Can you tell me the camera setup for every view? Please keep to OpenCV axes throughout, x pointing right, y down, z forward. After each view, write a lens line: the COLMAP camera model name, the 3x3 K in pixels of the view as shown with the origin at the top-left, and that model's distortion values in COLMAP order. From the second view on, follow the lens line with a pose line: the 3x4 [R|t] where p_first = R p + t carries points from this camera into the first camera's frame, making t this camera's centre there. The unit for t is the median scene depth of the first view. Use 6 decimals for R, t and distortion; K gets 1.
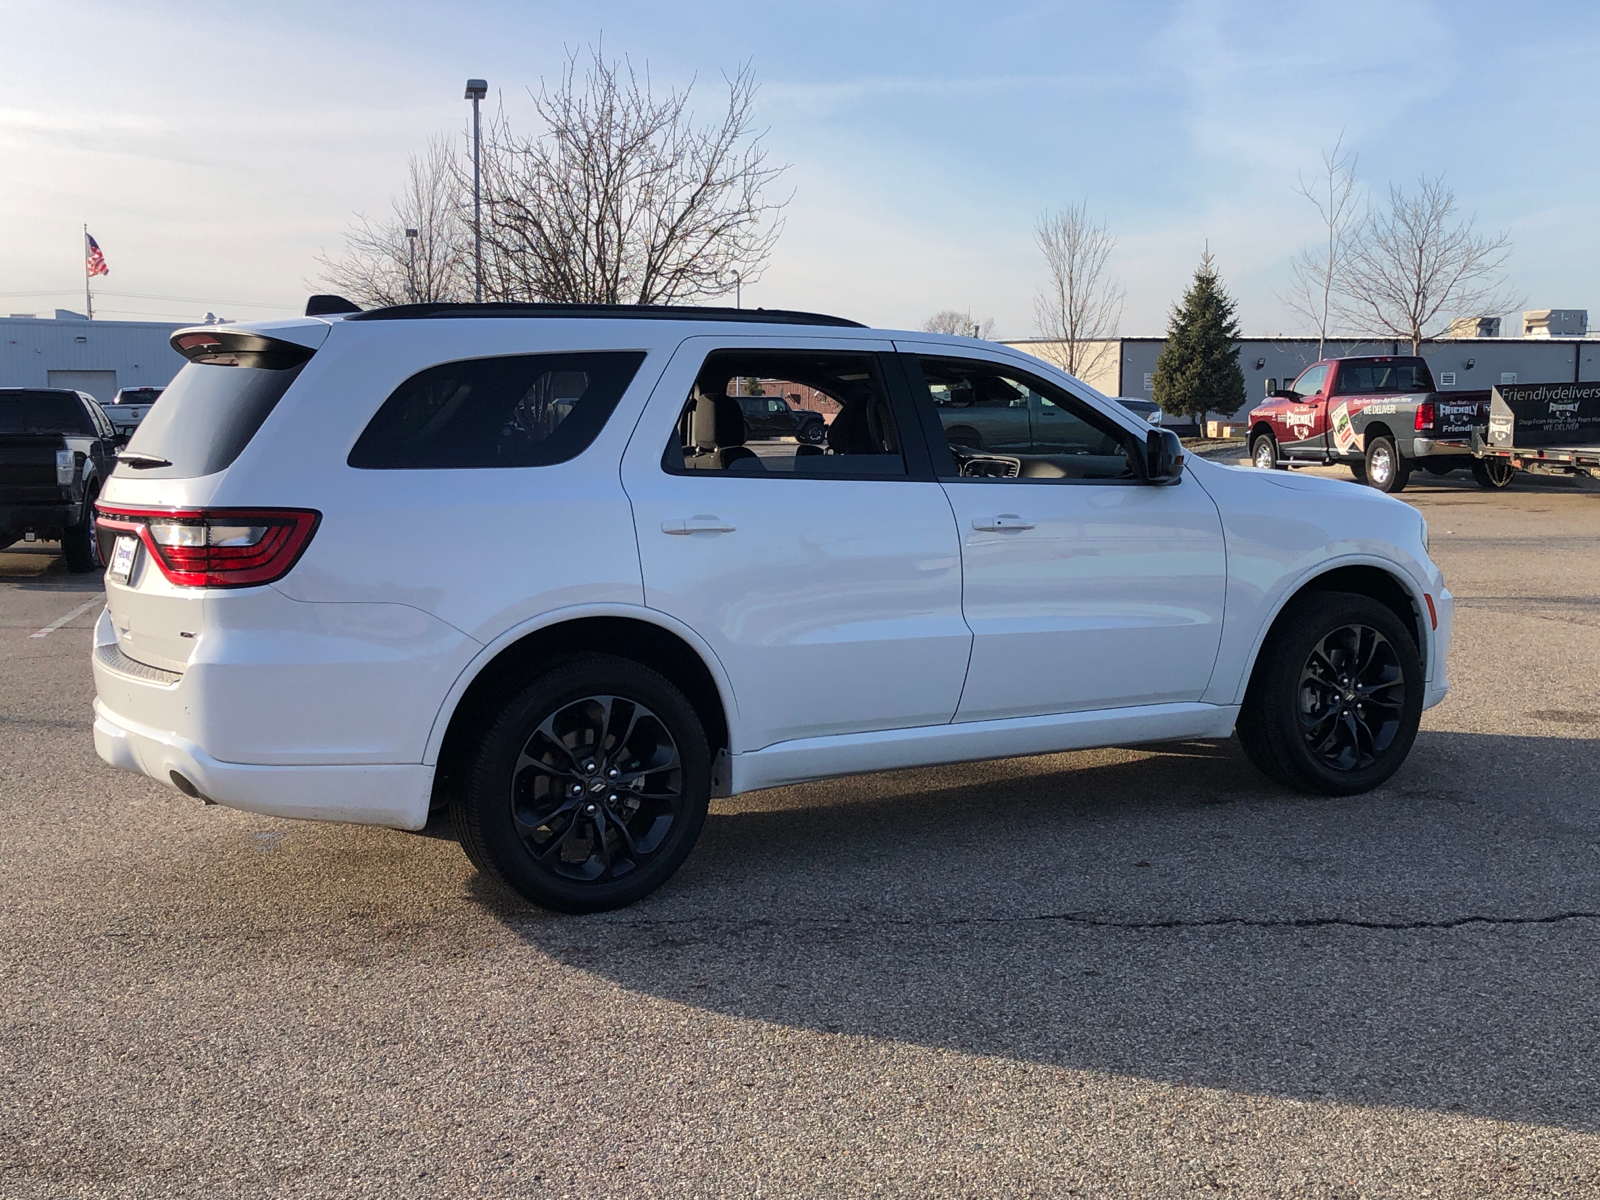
lens RADIAL K [[1911.5, 0, 794.5], [0, 1911.5, 576.8], [0, 0, 1]] dist [0.168861, -0.584984]
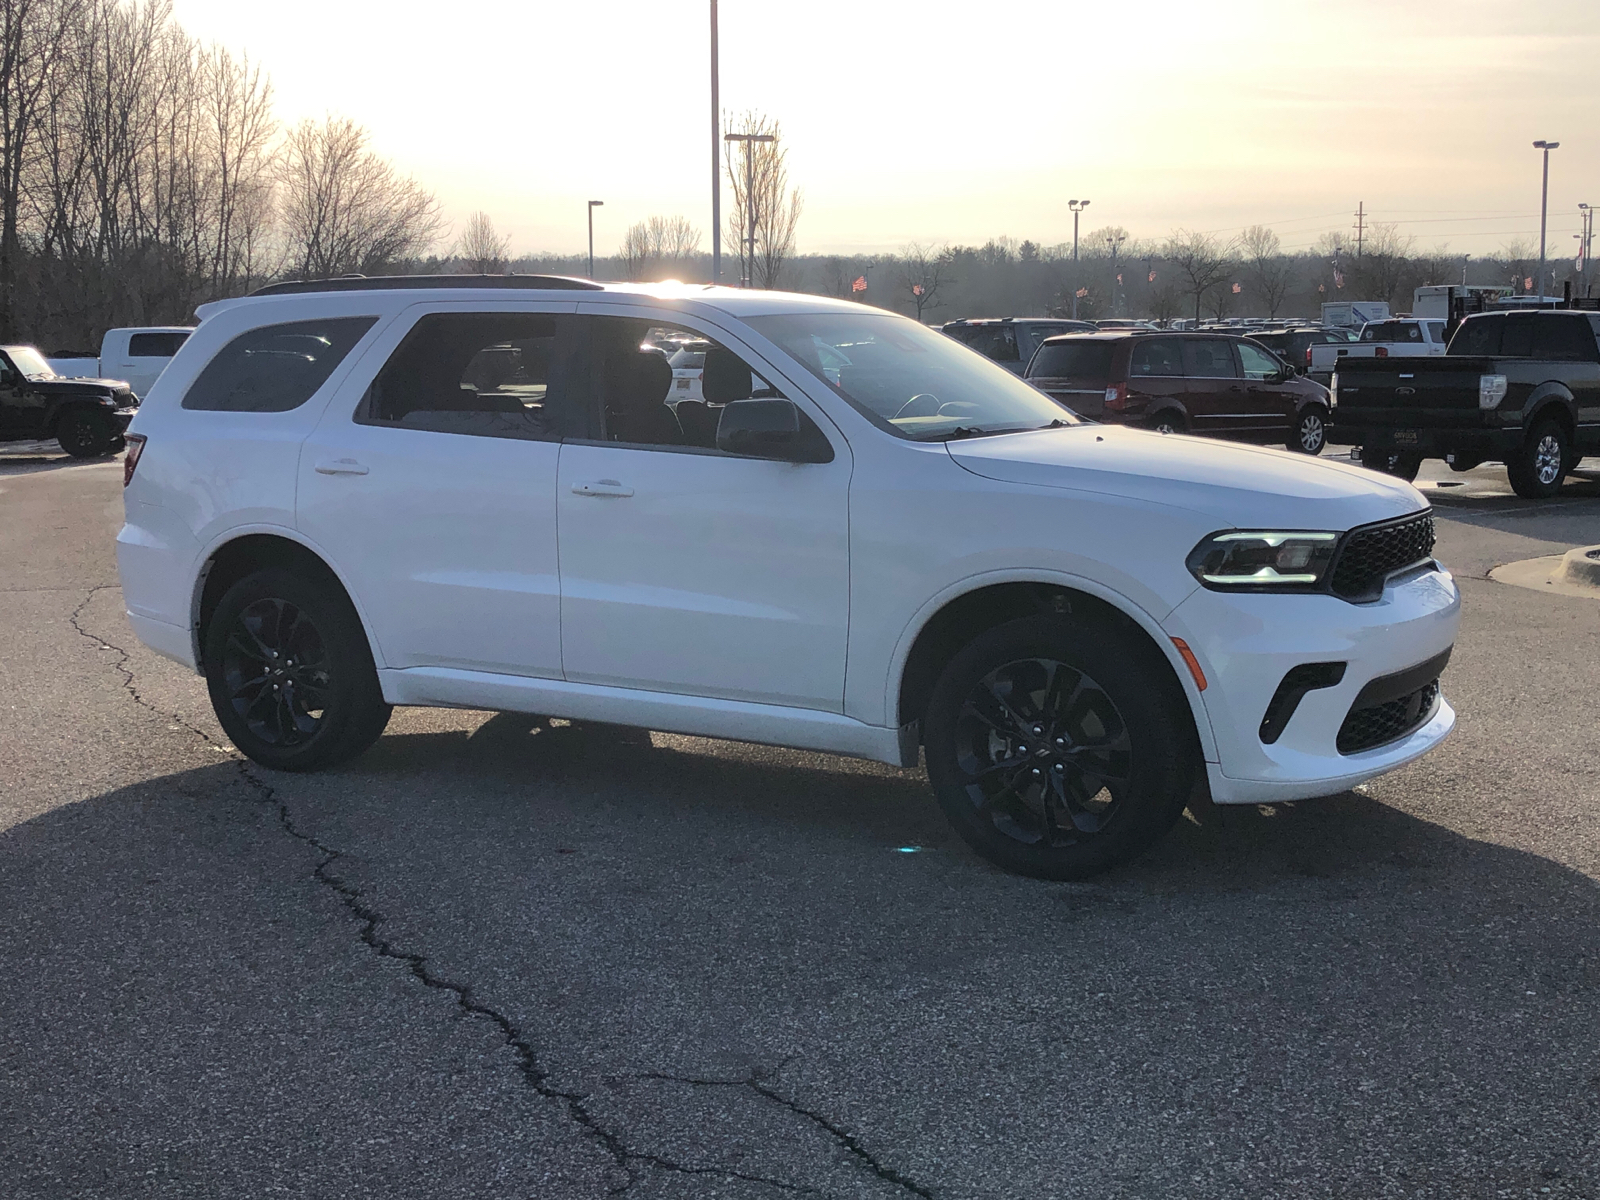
lens RADIAL K [[1911.5, 0, 794.5], [0, 1911.5, 576.8], [0, 0, 1]] dist [0.168861, -0.584984]
pose [[0.475008, 0.113047, -0.872690, 1.123222], [-0.070684, 0.993411, 0.090211, -0.086551], [0.877138, 0.018834, 0.479869, 0.677938]]
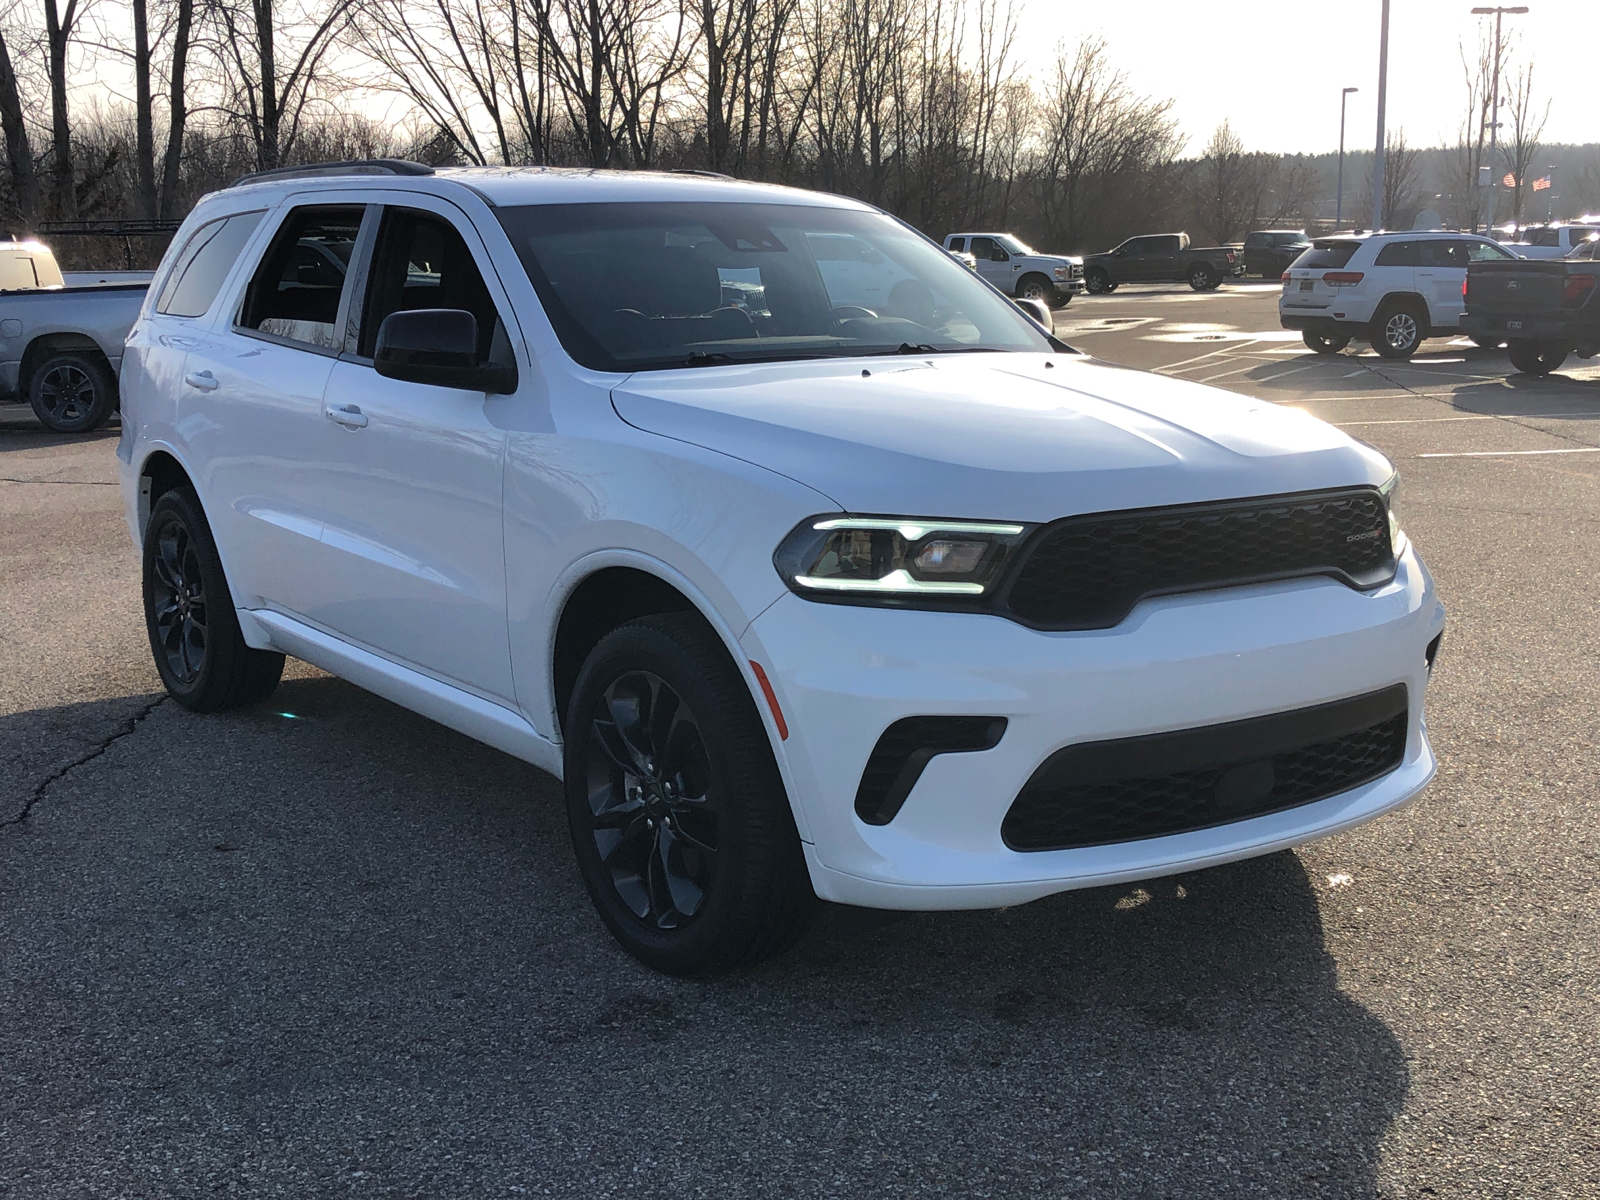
lens RADIAL K [[1911.5, 0, 794.5], [0, 1911.5, 576.8], [0, 0, 1]] dist [0.168861, -0.584984]
pose [[0.092304, 0.176975, -0.979878, 1.038778], [-0.075957, 0.982463, 0.170286, -0.126226], [0.992830, 0.058711, 0.104127, 1.219622]]
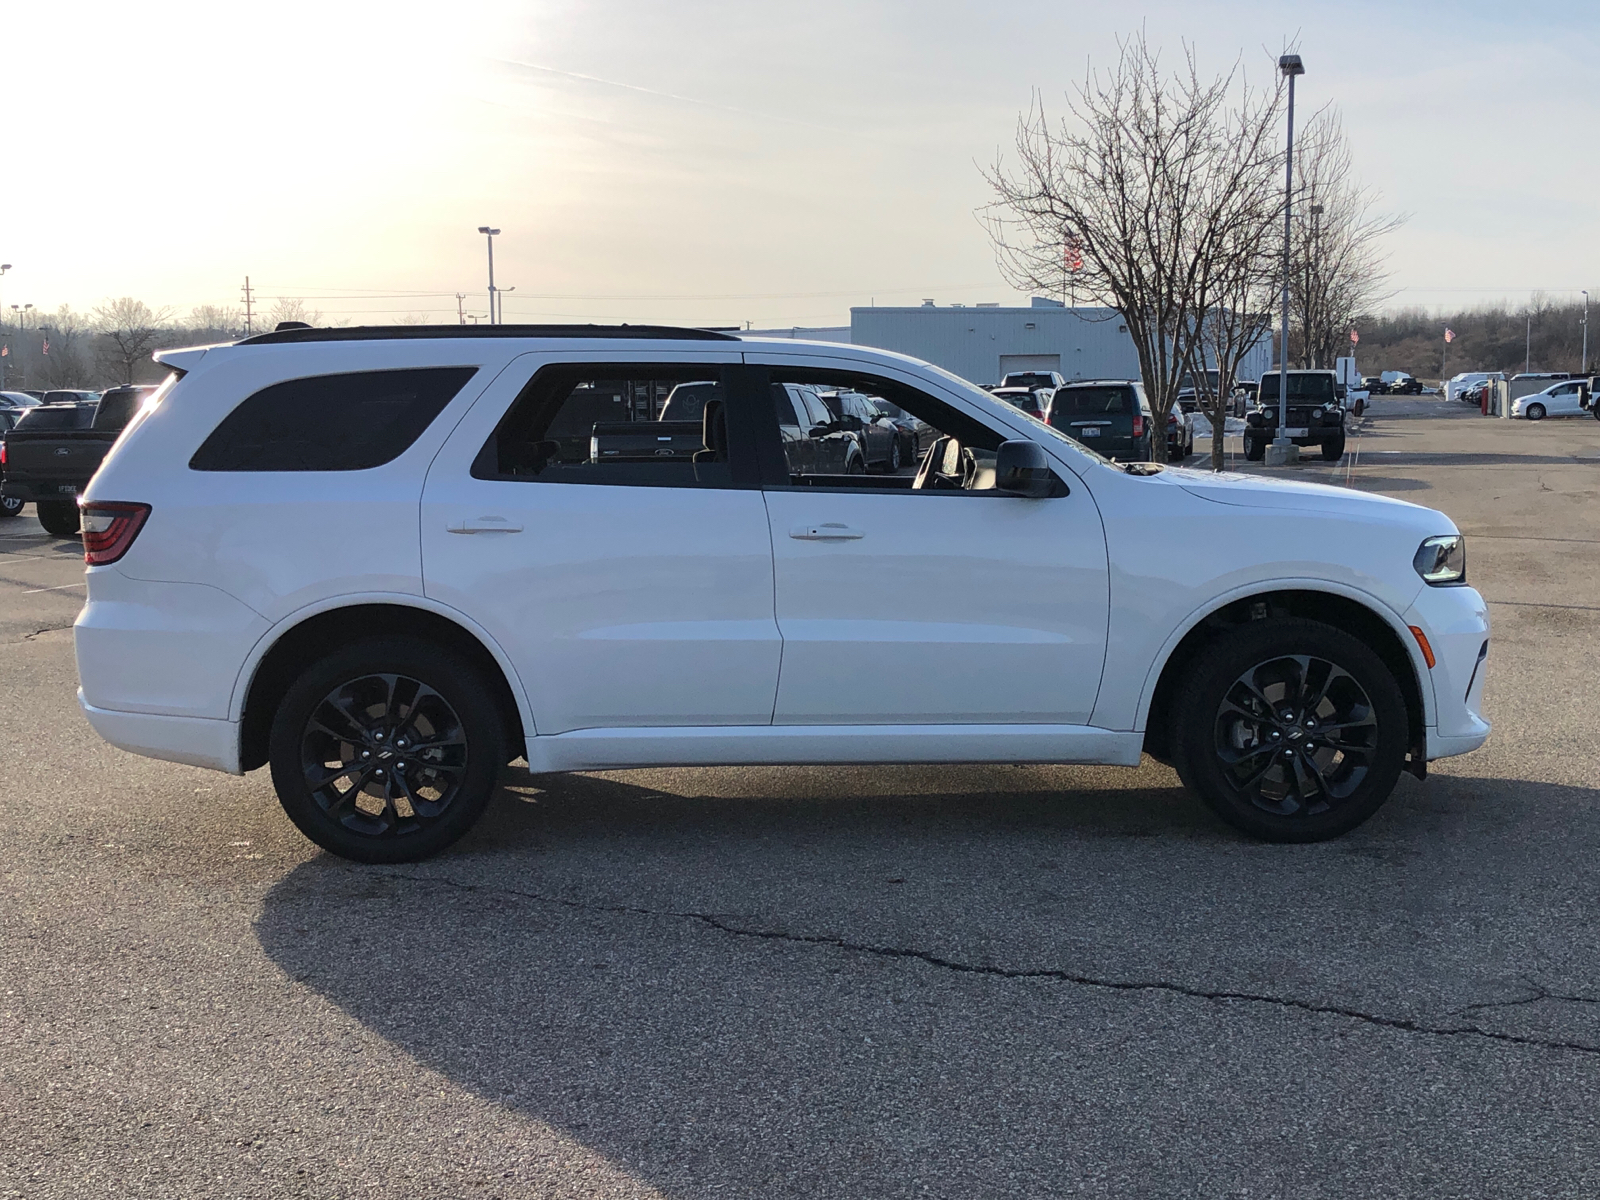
lens RADIAL K [[1911.5, 0, 794.5], [0, 1911.5, 576.8], [0, 0, 1]] dist [0.168861, -0.584984]
pose [[0.875212, 0.042936, -0.481831, 0.641671], [-0.037433, 0.999078, 0.021033, -0.027476], [0.482290, -0.000372, 0.876012, 0.117244]]
